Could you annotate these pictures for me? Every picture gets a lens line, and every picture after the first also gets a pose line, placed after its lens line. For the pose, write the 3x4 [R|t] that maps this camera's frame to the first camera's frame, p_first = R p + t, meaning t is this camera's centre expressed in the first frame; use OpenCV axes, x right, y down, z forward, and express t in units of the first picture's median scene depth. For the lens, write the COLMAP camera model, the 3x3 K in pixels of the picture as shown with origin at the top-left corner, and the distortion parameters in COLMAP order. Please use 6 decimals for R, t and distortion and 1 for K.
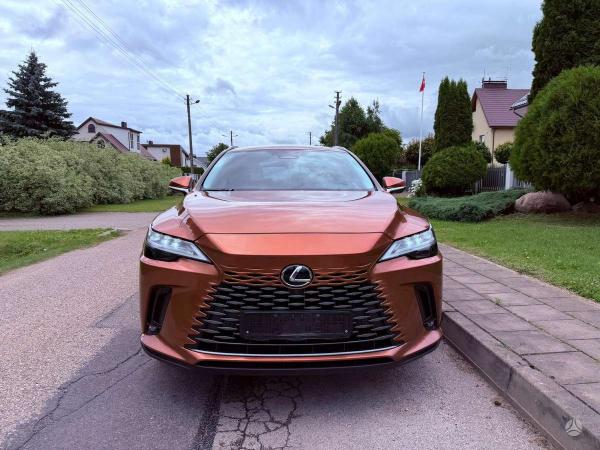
lens RADIAL K [[423.2, 0, 297.7], [0, 423.2, 223.1], [0, 0, 1]] dist [0.037570, -0.046615]
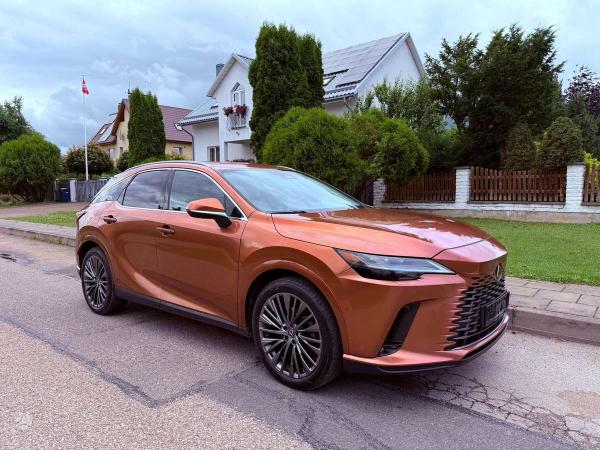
lens RADIAL K [[423.2, 0, 300.8], [0, 423.2, 230.0], [0, 0, 1]] dist [0.037570, -0.046615]
pose [[0.673311, -0.076611, 0.735379, -0.391975], [0.079874, 0.996333, 0.030664, -0.028794], [-0.735032, 0.038091, 0.676962, 0.143306]]
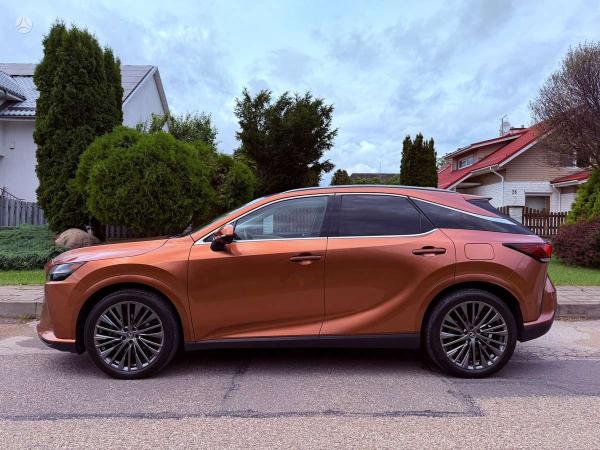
lens RADIAL K [[423.2, 0, 302.2], [0, 423.2, 223.3], [0, 0, 1]] dist [0.037570, -0.046615]
pose [[0.011272, -0.002999, 0.999932, -0.607663], [0.084713, 0.996403, 0.002033, -0.068277], [-0.996342, 0.084685, 0.011485, 0.610697]]
